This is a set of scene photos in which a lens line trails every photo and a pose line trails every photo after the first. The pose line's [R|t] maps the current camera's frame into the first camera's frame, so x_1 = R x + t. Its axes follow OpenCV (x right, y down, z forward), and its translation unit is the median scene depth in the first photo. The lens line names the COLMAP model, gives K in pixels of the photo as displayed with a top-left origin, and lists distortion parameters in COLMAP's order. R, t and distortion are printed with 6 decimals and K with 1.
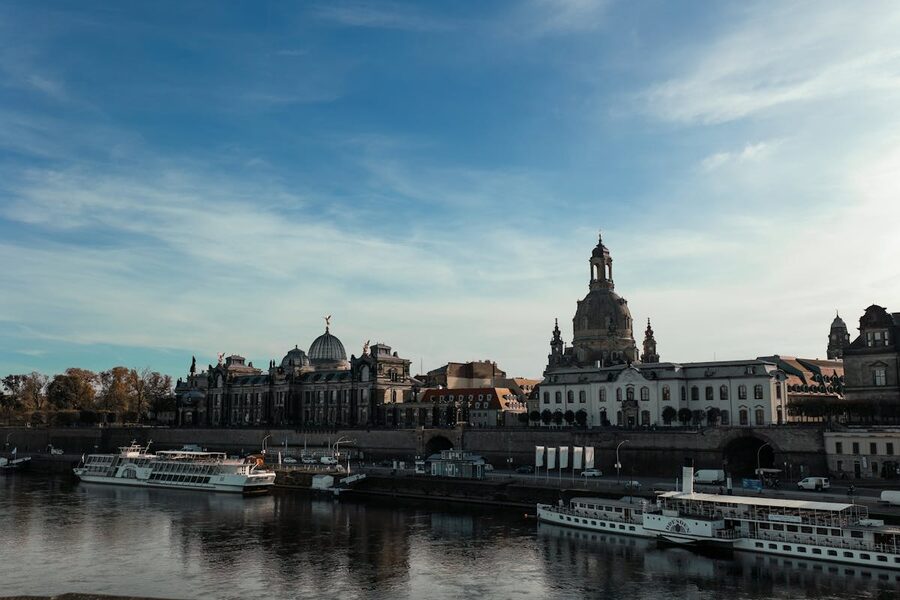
lens RADIAL K [[818.4, 0, 450.0], [0, 818.4, 300.0], [0, 0, 1]] dist [-0.017353, 0.007448]
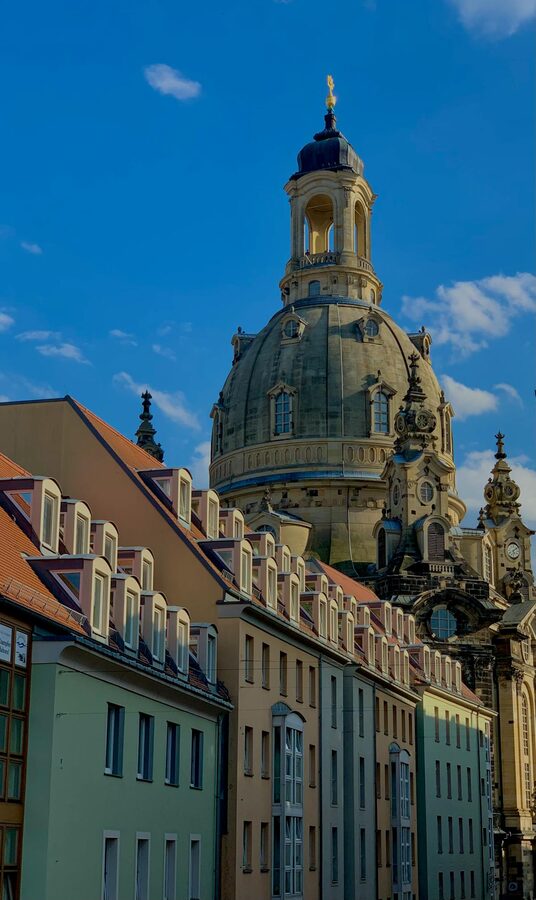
lens RADIAL K [[1534.3, 0, 268.0], [0, 1534.3, 450.0], [0, 0, 1]] dist [-0.169773, 0.013001]
pose [[0.943145, 0.093615, 0.318925, 0.043648], [-0.058390, 0.991261, -0.118292, 0.153875], [-0.327212, 0.092944, 0.940369, 1.020810]]
